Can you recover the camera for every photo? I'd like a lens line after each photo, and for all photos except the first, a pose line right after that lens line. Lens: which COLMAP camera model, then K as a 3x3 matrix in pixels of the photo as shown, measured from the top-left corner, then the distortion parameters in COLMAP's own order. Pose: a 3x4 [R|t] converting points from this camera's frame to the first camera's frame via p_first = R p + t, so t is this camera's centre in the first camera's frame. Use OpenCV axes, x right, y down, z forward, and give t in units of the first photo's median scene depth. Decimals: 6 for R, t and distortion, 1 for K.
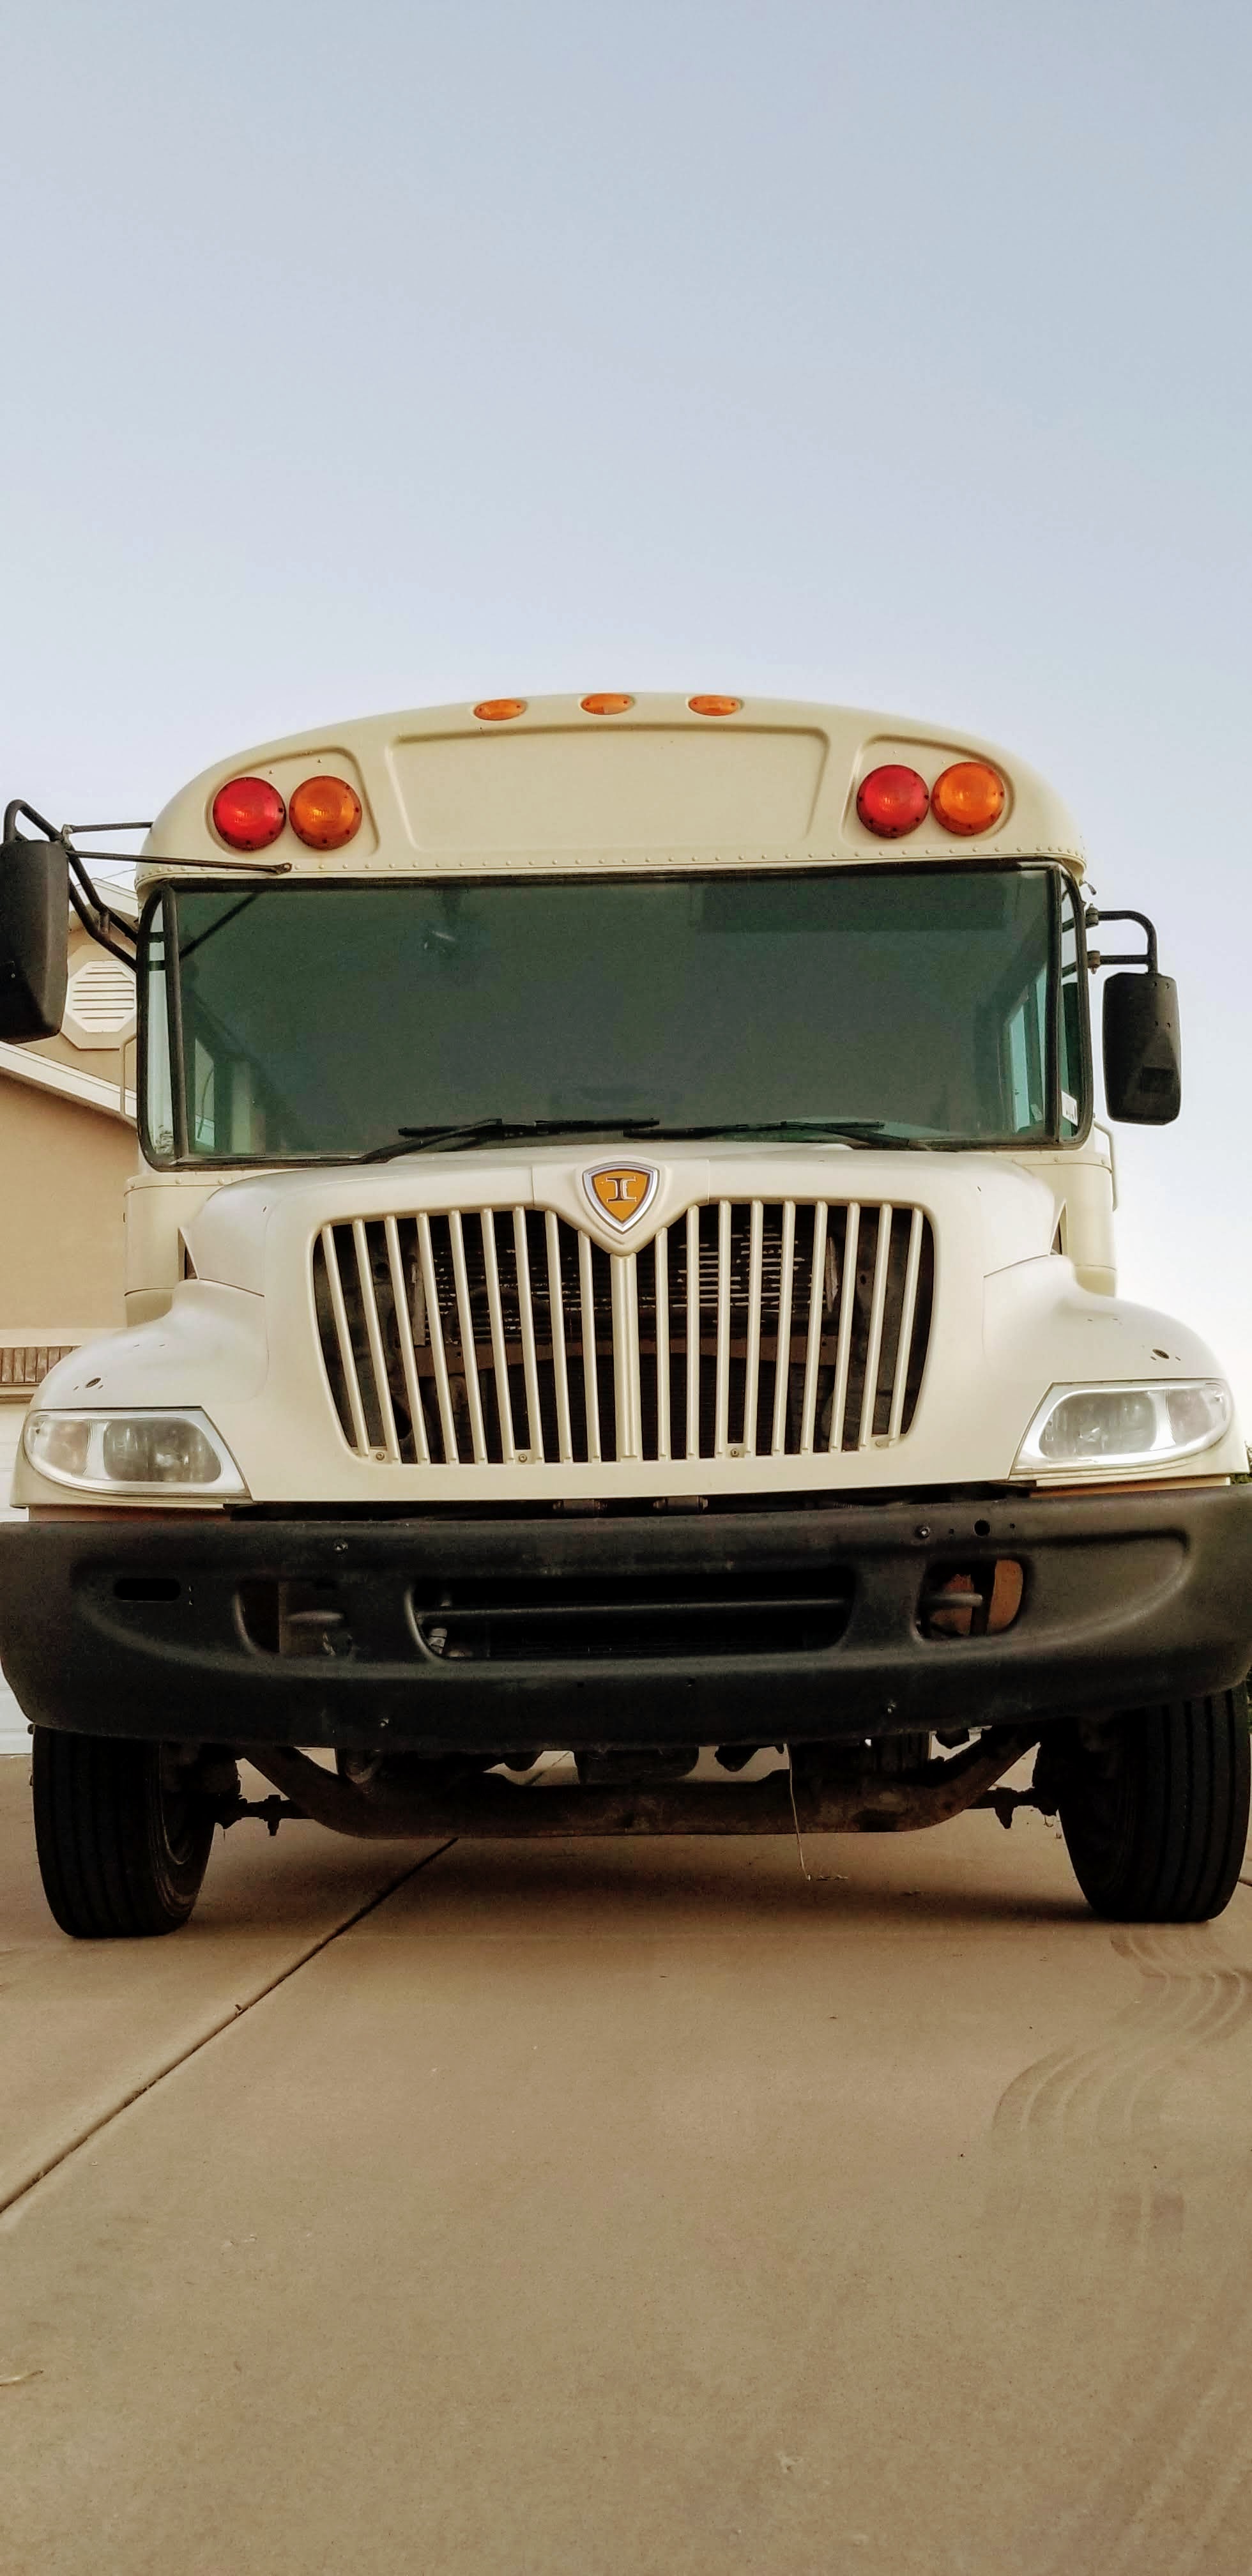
lens RADIAL K [[1996.7, 0, 626.0], [0, 1996.7, 1288.0], [0, 0, 1]] dist [0.009111, 0.003392]
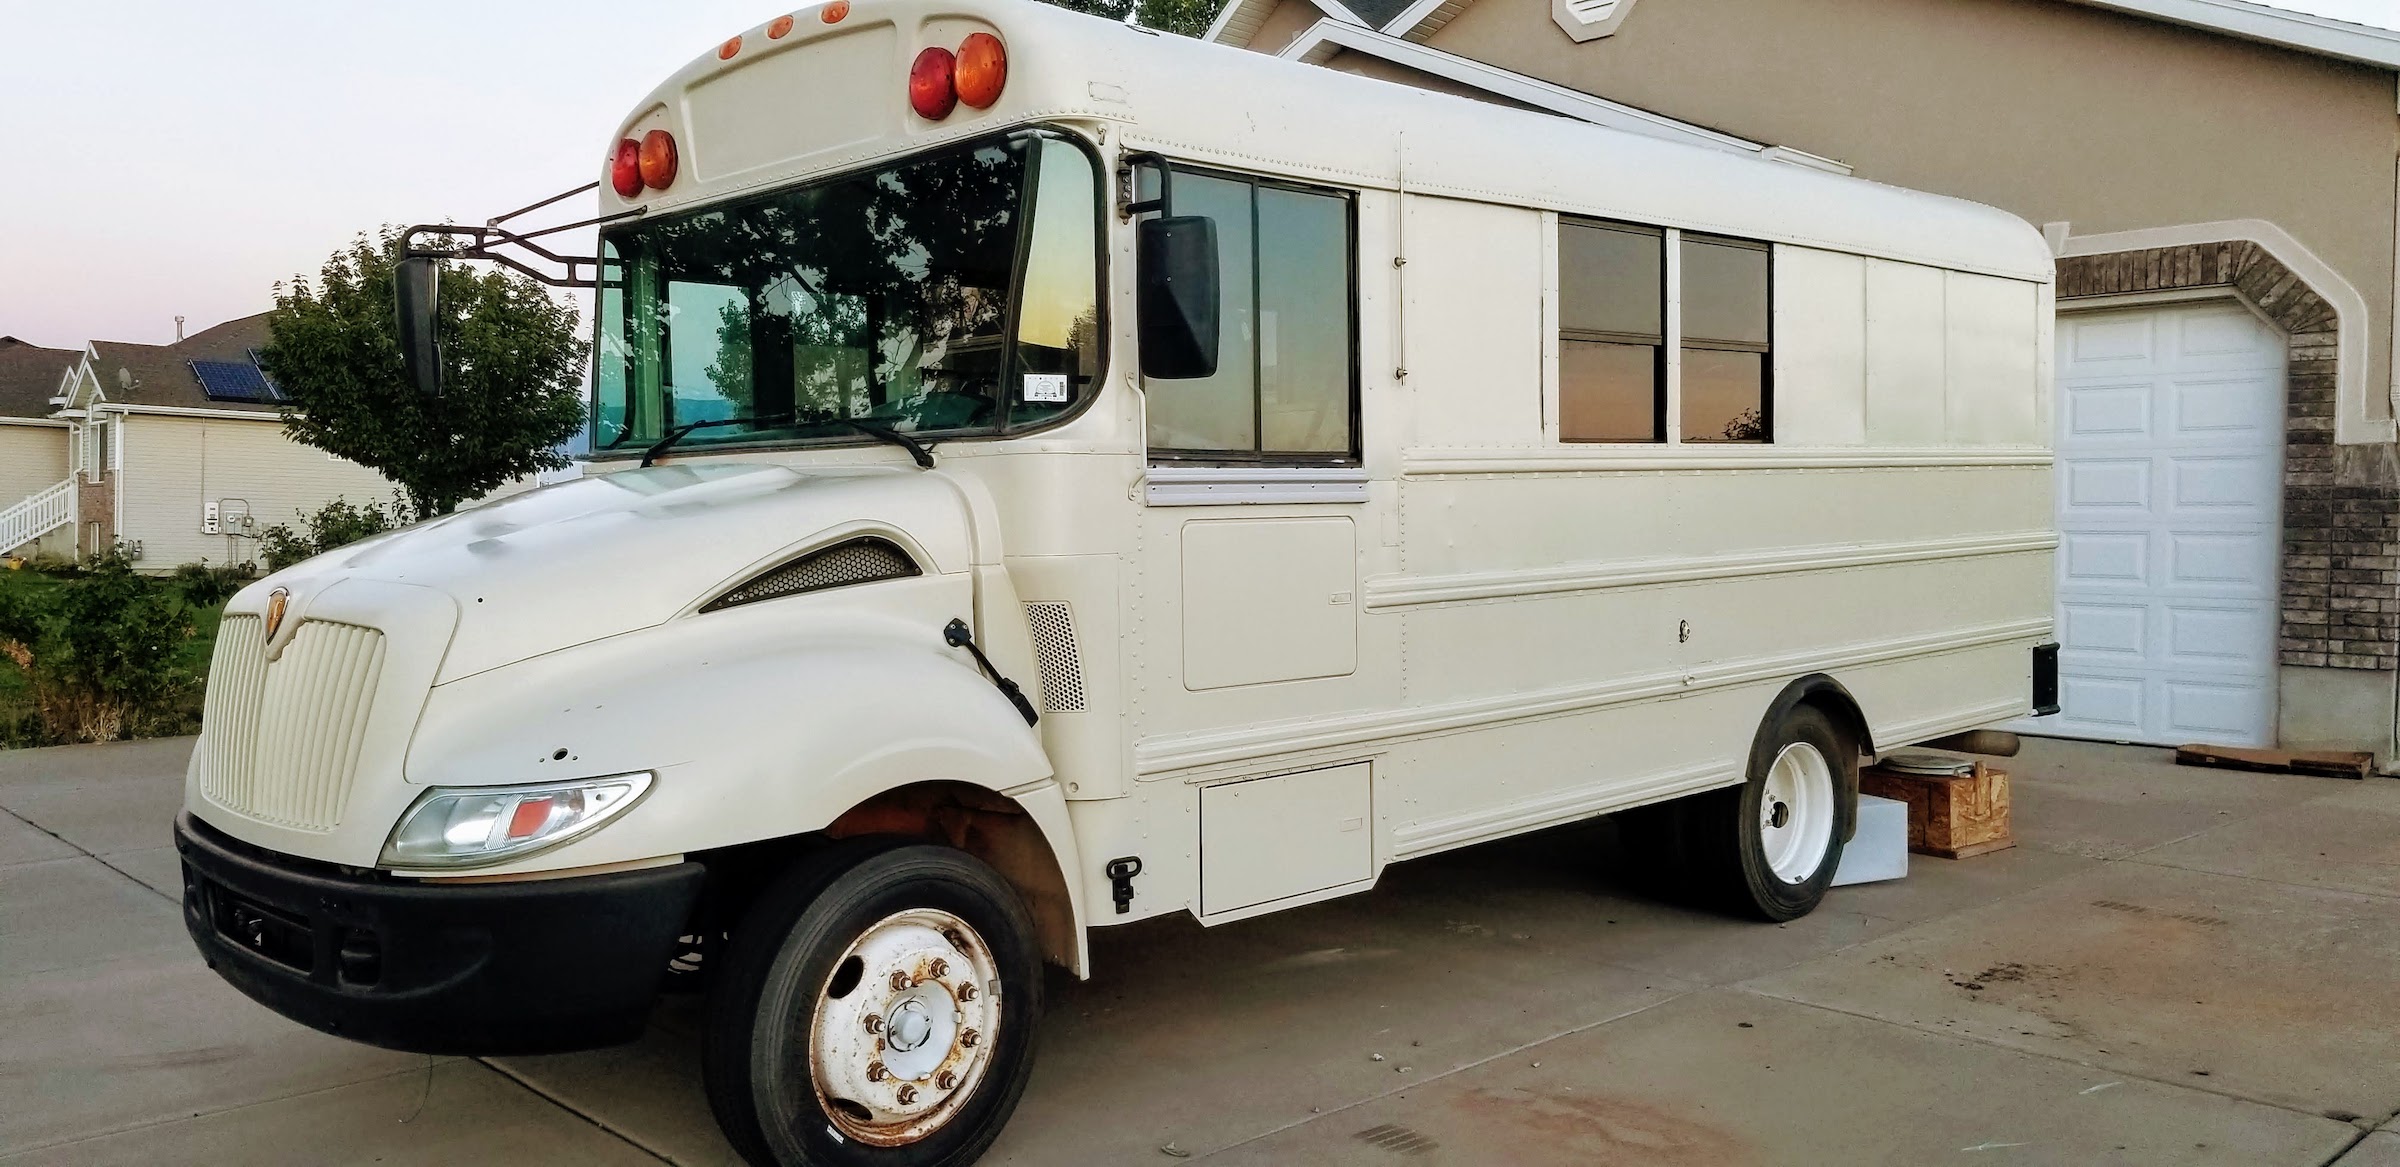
lens RADIAL K [[1860.5, 0, 1200.0], [0, 1860.5, 583.5], [0, 0, 1]] dist [0.009111, 0.003392]
pose [[0.684244, 0.061154, -0.726684, 0.947888], [0.133869, 0.969011, 0.207598, -0.174805], [0.716860, -0.239329, 0.654853, 0.402885]]
